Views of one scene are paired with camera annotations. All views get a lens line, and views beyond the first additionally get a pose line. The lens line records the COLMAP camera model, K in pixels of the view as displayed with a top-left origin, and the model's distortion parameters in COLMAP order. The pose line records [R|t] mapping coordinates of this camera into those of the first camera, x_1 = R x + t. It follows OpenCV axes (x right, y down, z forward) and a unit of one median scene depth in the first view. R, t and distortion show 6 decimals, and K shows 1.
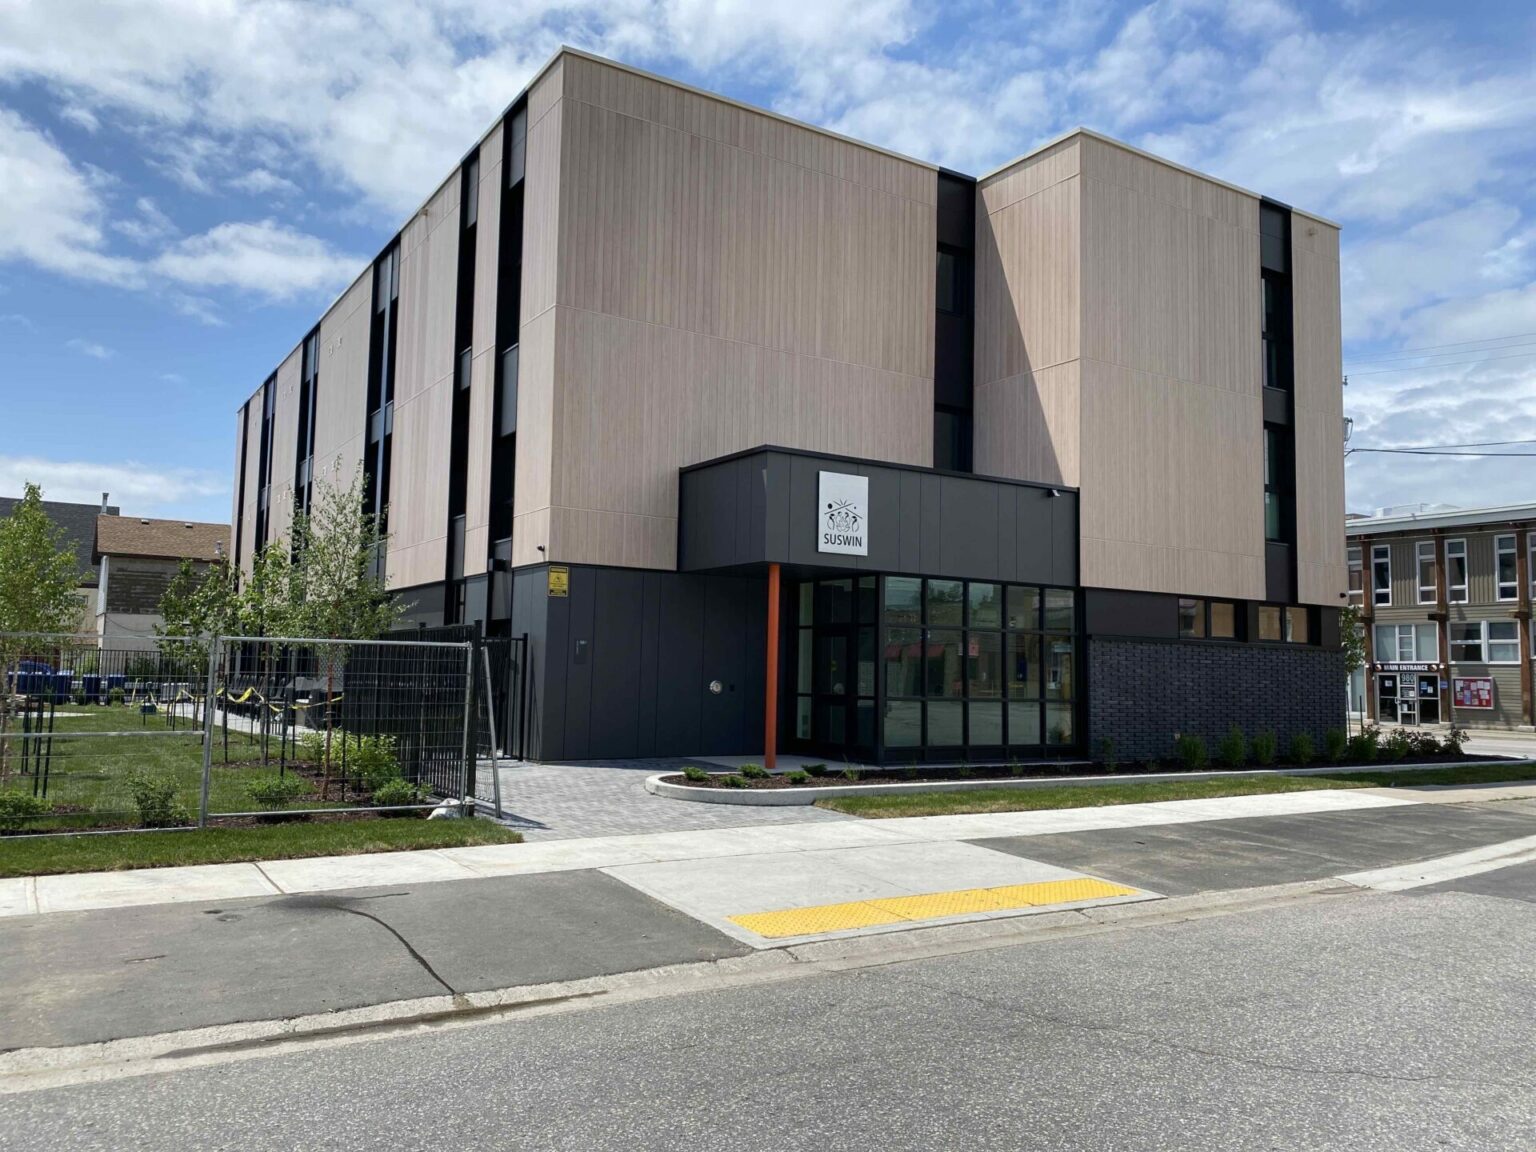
lens RADIAL K [[1166.6, 0, 769.4], [0, 1166.6, 570.5], [0, 0, 1]] dist [-0.002033, -0.009768]
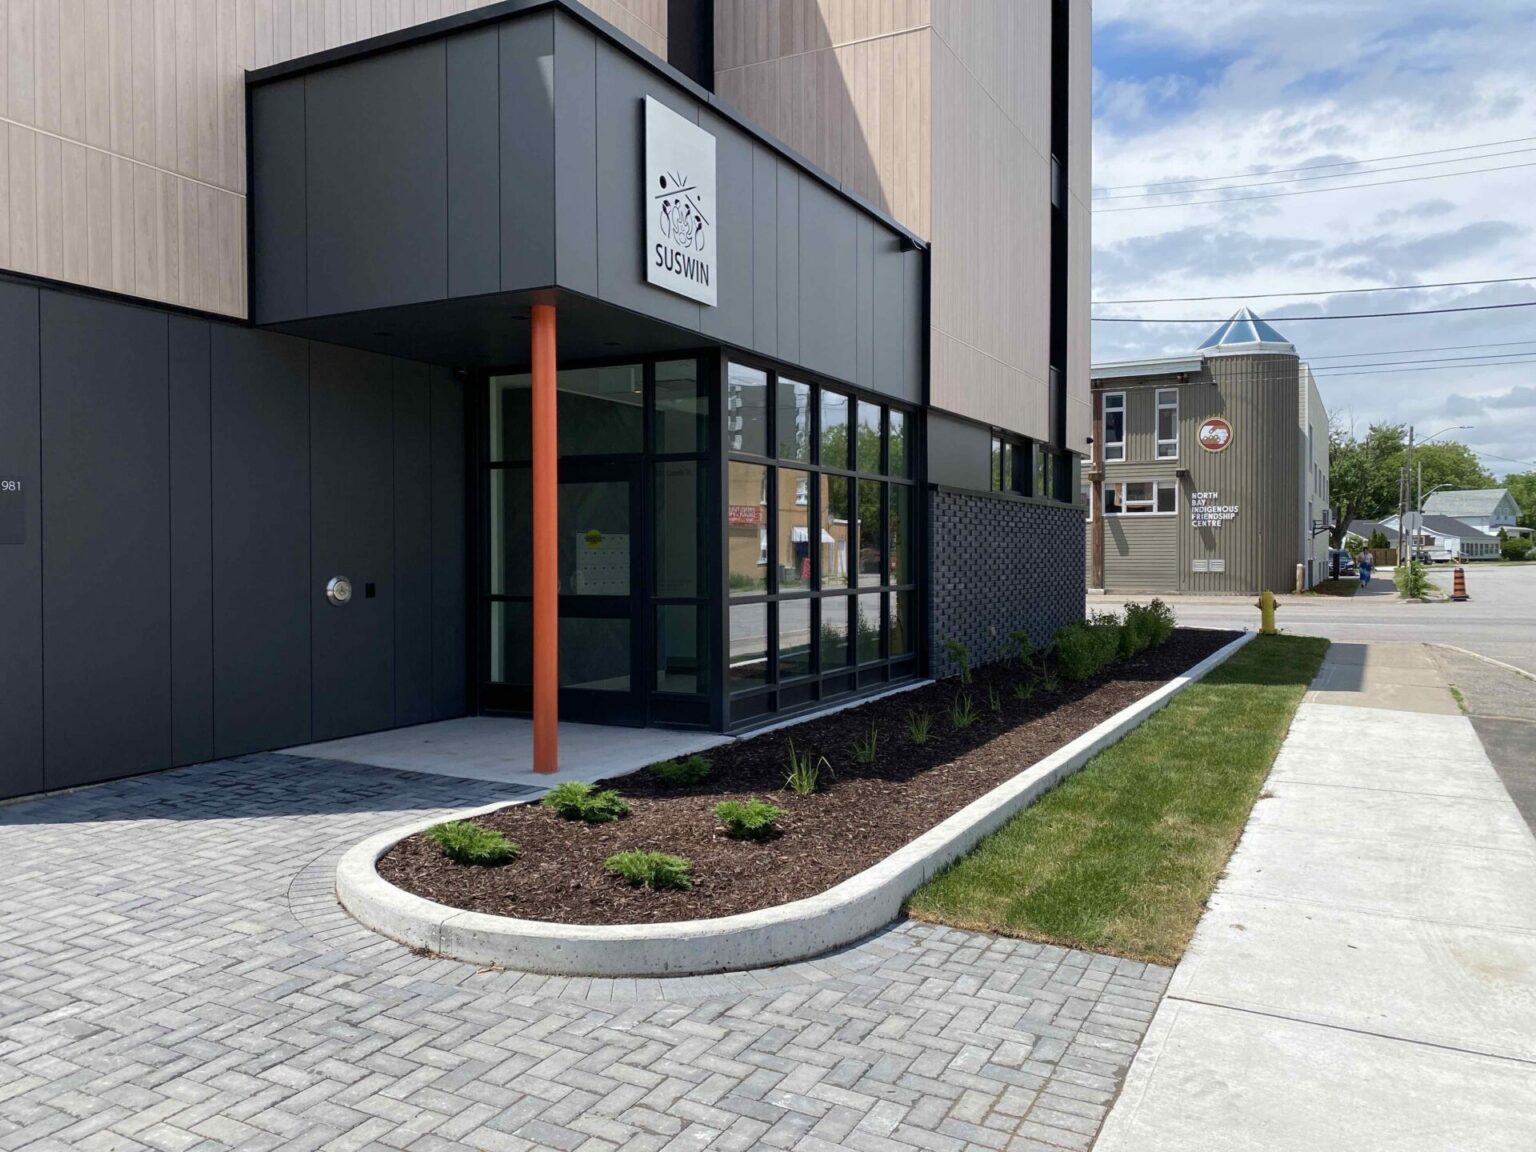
lens RADIAL K [[1166.6, 0, 745.7], [0, 1166.6, 604.7], [0, 0, 1]] dist [-0.002033, -0.009768]
pose [[0.871377, -0.037395, 0.489186, -0.132390], [-0.028408, 0.991573, 0.126400, 0.043713], [-0.489790, -0.124039, 0.862972, 0.532882]]
